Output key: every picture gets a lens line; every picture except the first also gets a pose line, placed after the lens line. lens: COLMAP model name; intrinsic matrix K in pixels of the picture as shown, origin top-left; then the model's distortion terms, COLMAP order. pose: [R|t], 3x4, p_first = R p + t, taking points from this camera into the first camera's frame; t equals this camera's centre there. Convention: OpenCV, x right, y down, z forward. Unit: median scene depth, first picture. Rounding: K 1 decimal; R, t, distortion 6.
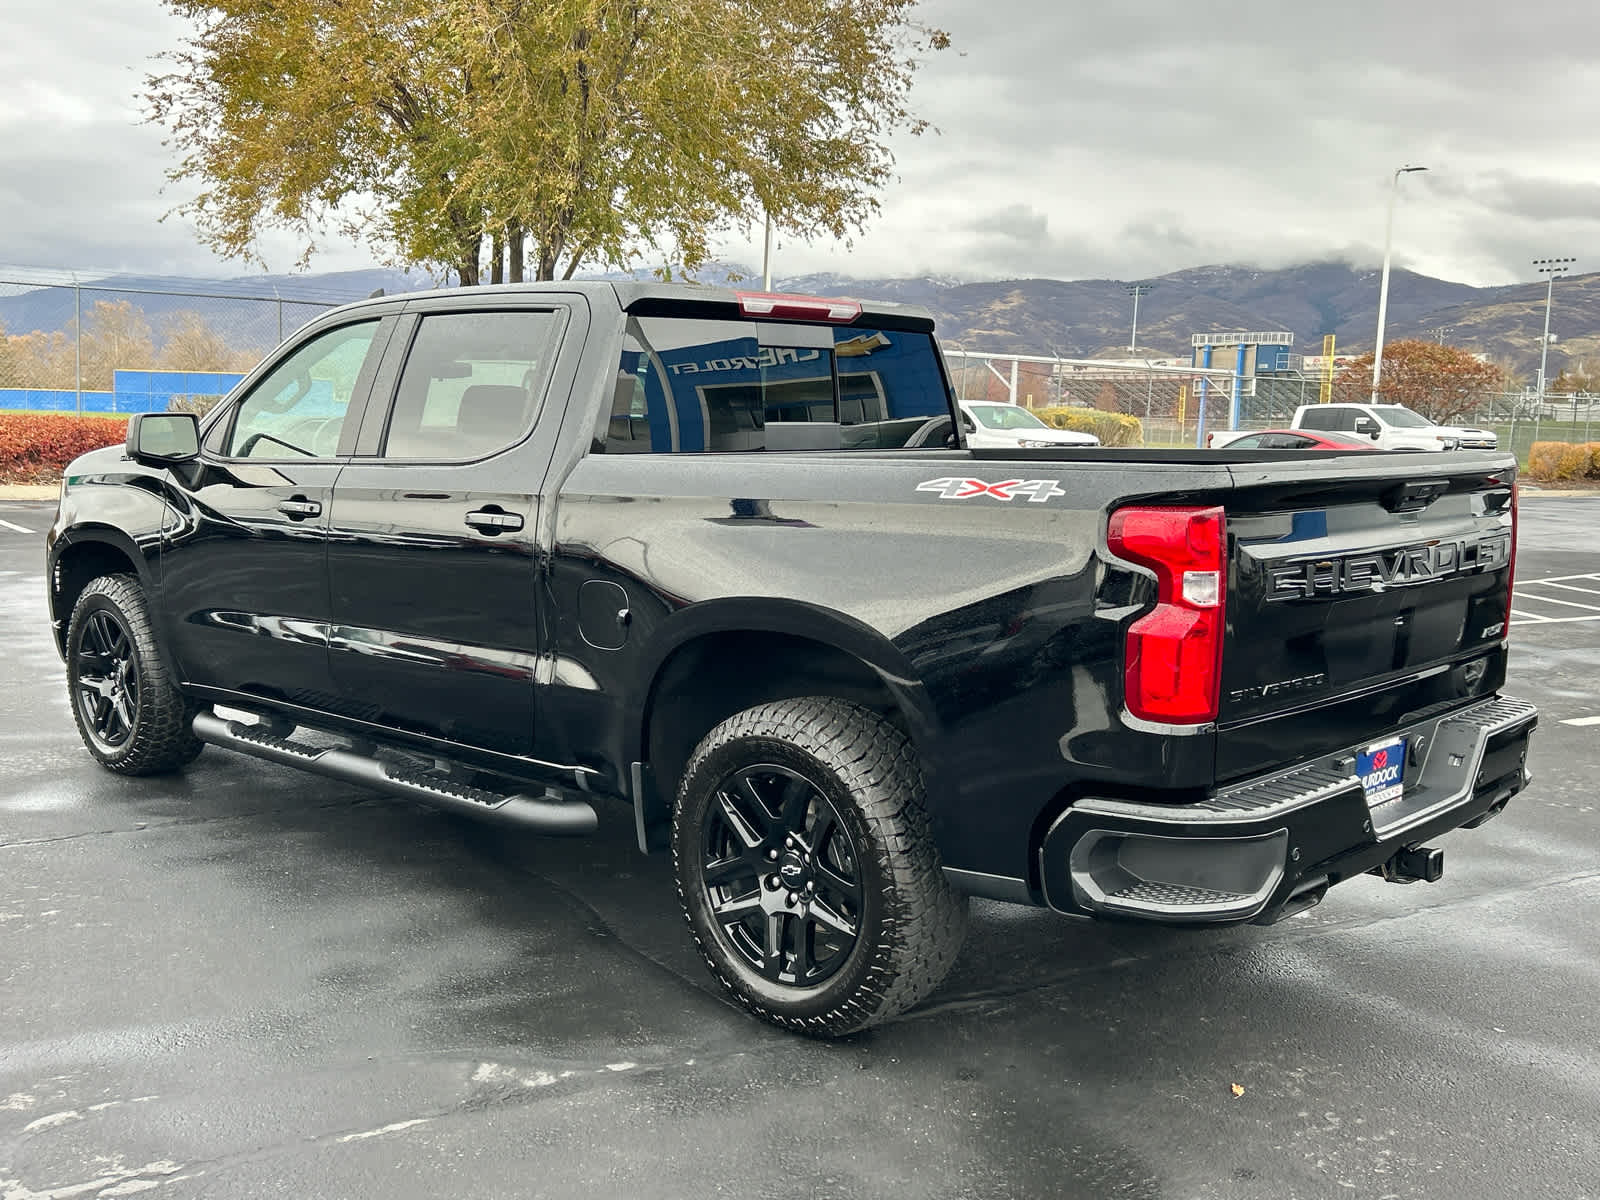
lens RADIAL K [[1586.1, 0, 800.0], [0, 1586.1, 600.0], [0, 0, 1]] dist [0.119007, -0.202662]
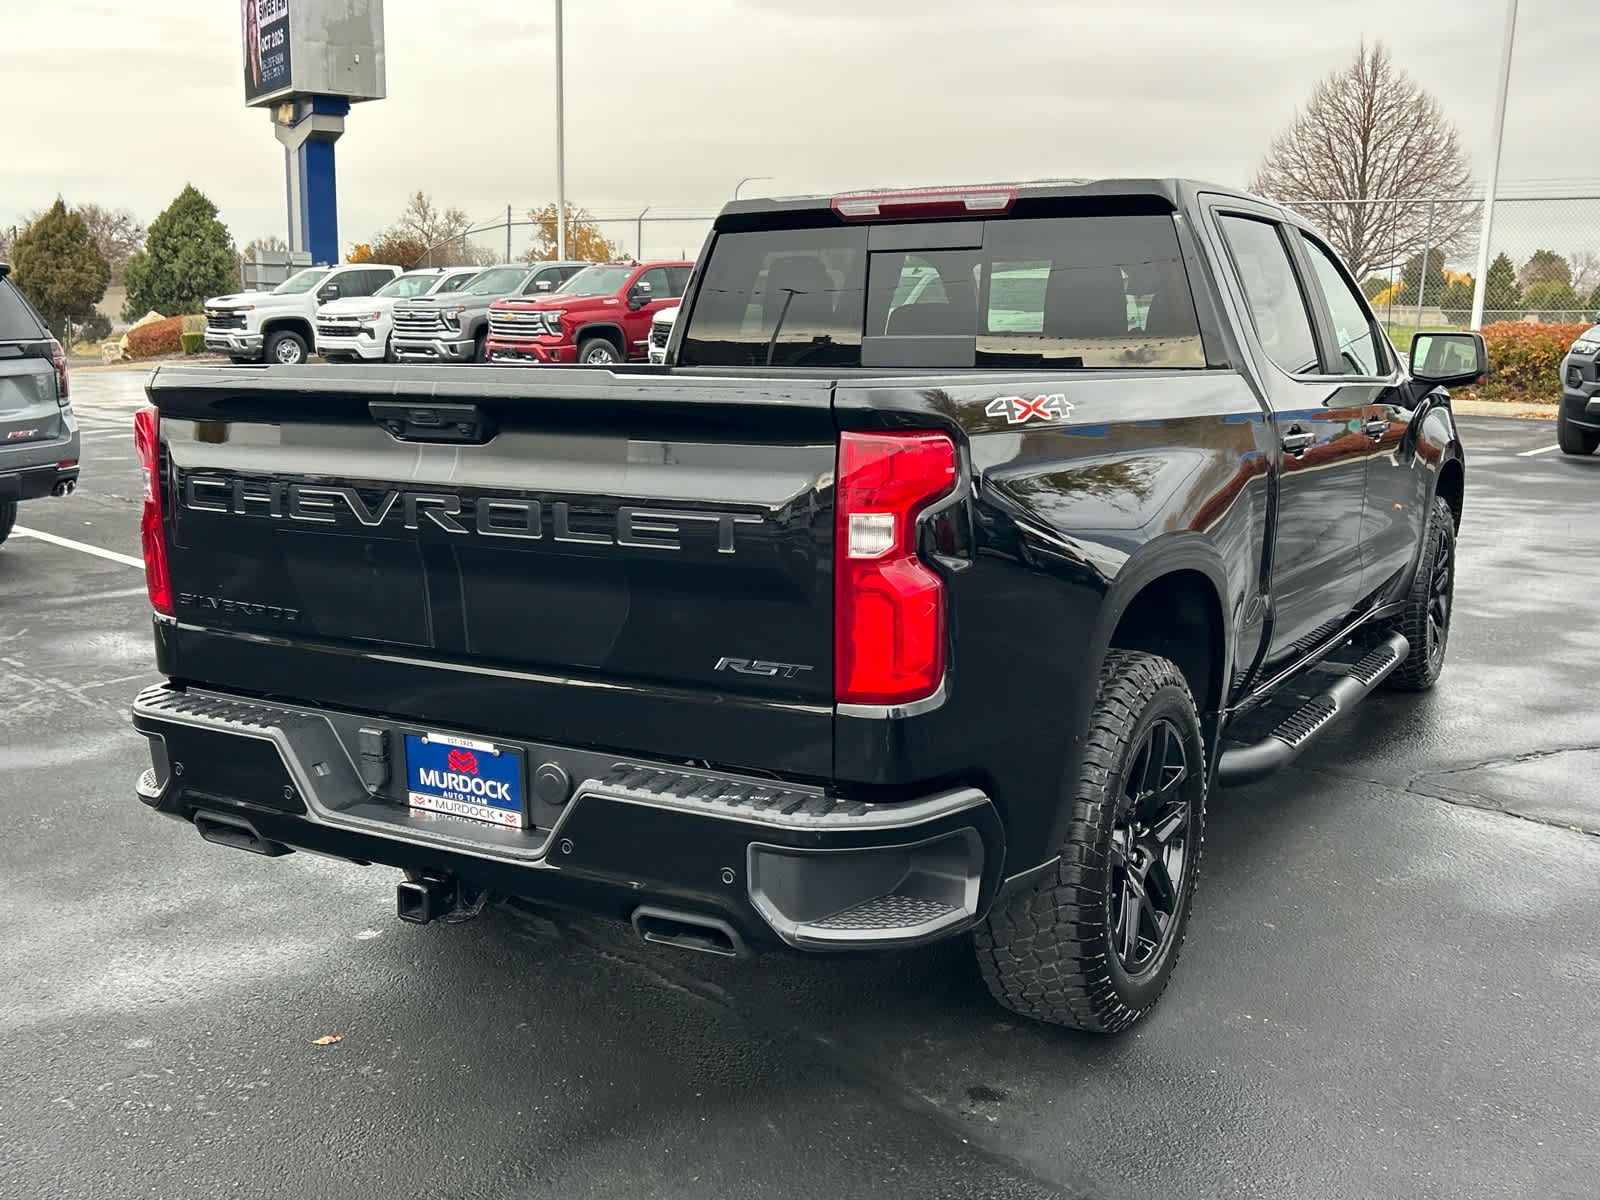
lens RADIAL K [[1586.1, 0, 800.0], [0, 1586.1, 600.0], [0, 0, 1]] dist [0.119007, -0.202662]
pose [[0.264027, 0.162991, -0.950644, 0.183897], [-0.121470, 0.983390, 0.134869, -0.016913], [0.956836, 0.079866, 0.279440, 0.150821]]
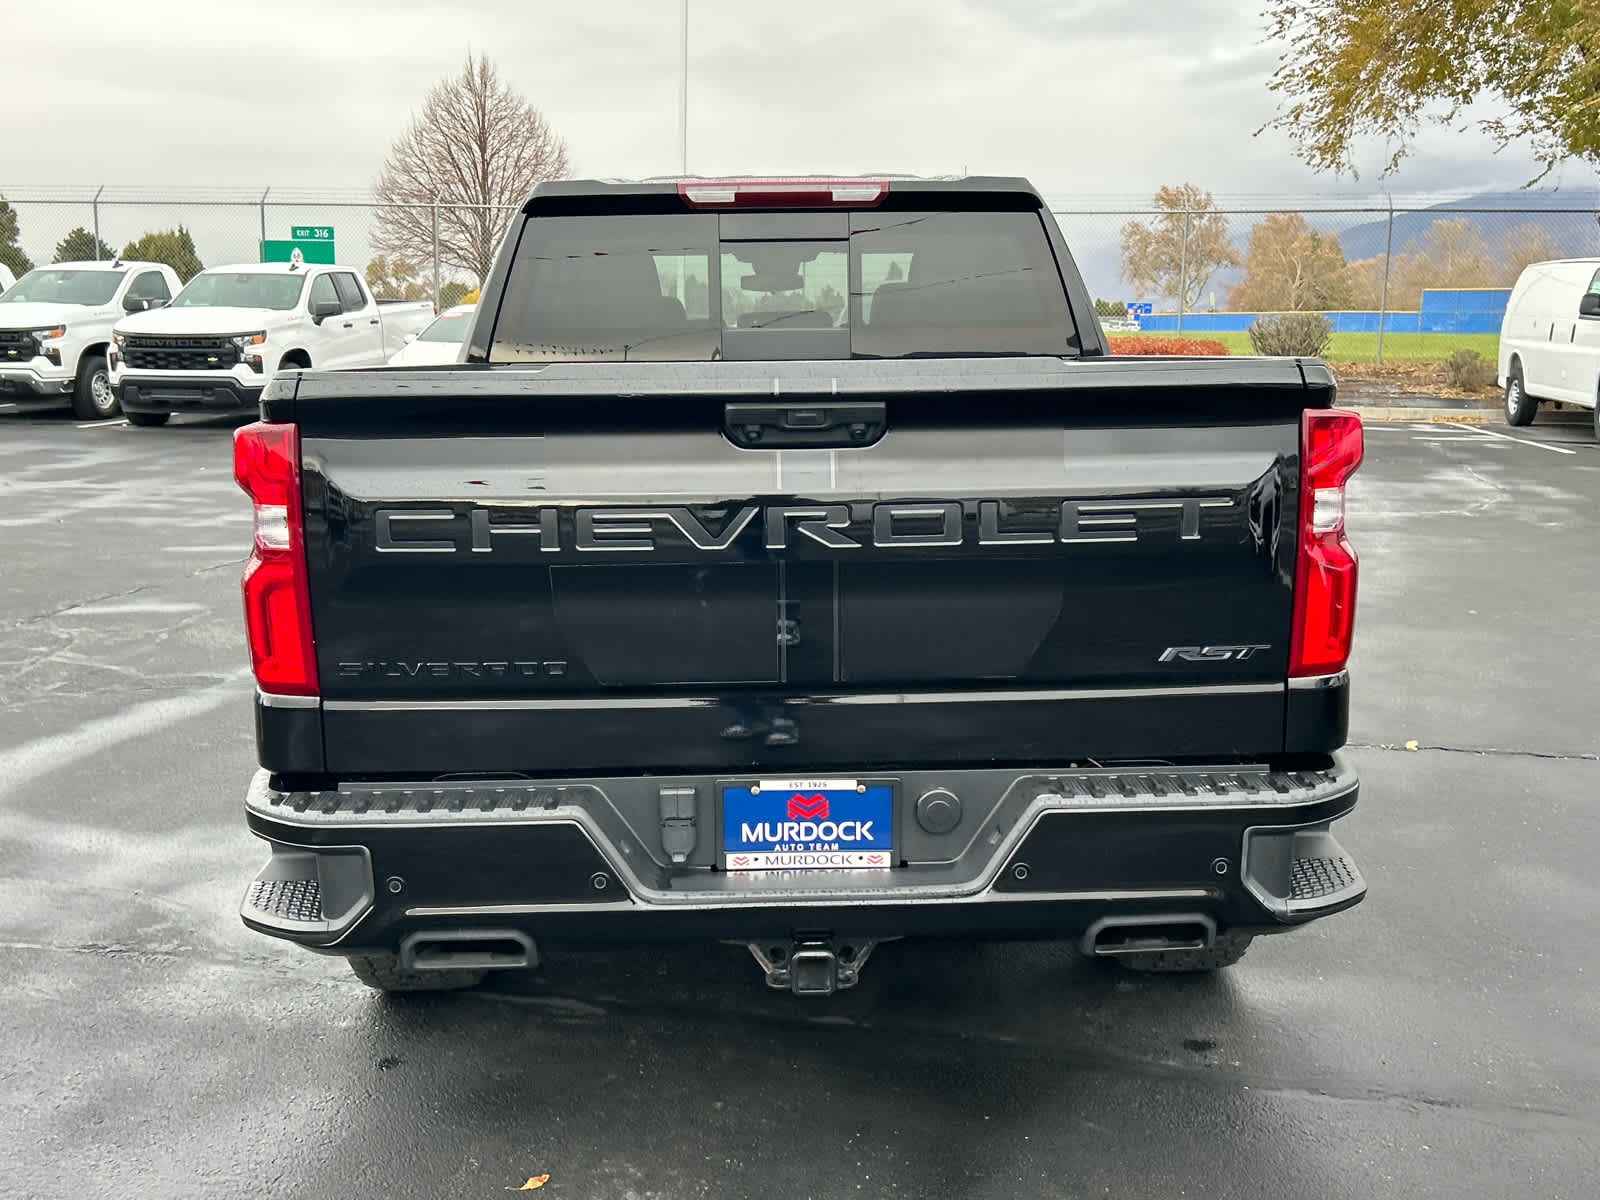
lens RADIAL K [[1586.1, 0, 800.0], [0, 1586.1, 600.0], [0, 0, 1]] dist [0.119007, -0.202662]
pose [[0.729221, 0.109162, -0.675515, 0.131908], [-0.075358, 0.994000, 0.079279, -0.007208], [0.680117, -0.006906, 0.733071, 0.079061]]
